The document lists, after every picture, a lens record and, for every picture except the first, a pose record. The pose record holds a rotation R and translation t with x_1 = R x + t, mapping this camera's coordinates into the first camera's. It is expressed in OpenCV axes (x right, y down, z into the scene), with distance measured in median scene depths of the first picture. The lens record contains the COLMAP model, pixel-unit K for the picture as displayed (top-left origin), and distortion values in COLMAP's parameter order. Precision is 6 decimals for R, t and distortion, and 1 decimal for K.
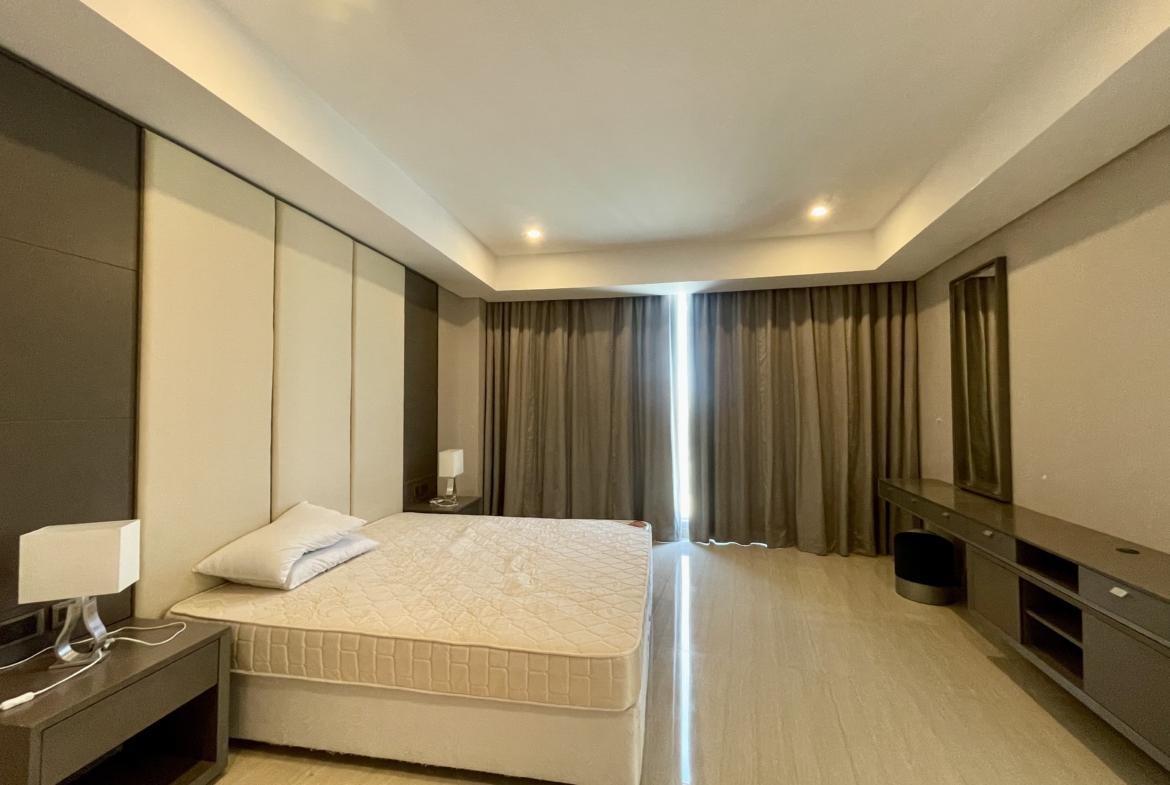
lens RADIAL K [[470.6, 0, 580.5], [0, 470.6, 392.9], [0, 0, 1]] dist [-0.001494, -0.000301]
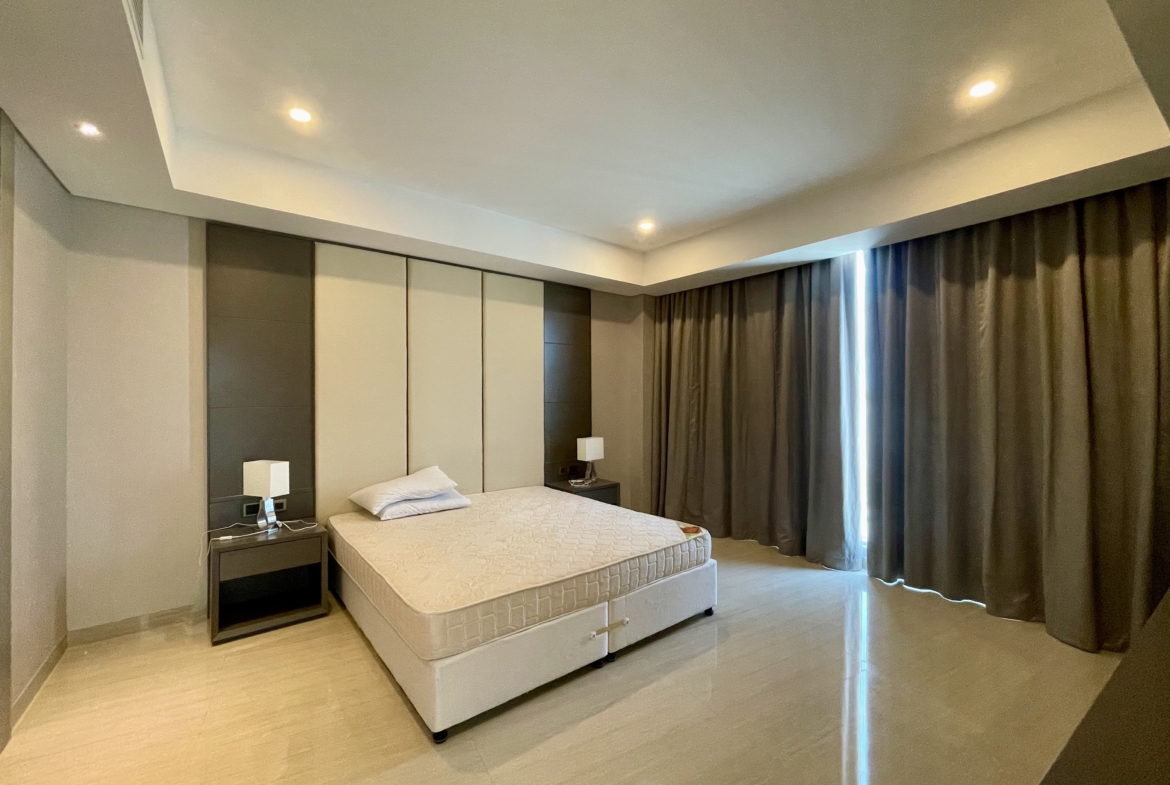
lens RADIAL K [[470.6, 0, 580.5], [0, 470.6, 392.9], [0, 0, 1]] dist [-0.001494, -0.000301]
pose [[0.755039, -0.003303, -0.655672, 0.396985], [0.020211, 0.999629, 0.018239, -0.004454], [0.655368, -0.027024, 0.754826, 0.127201]]
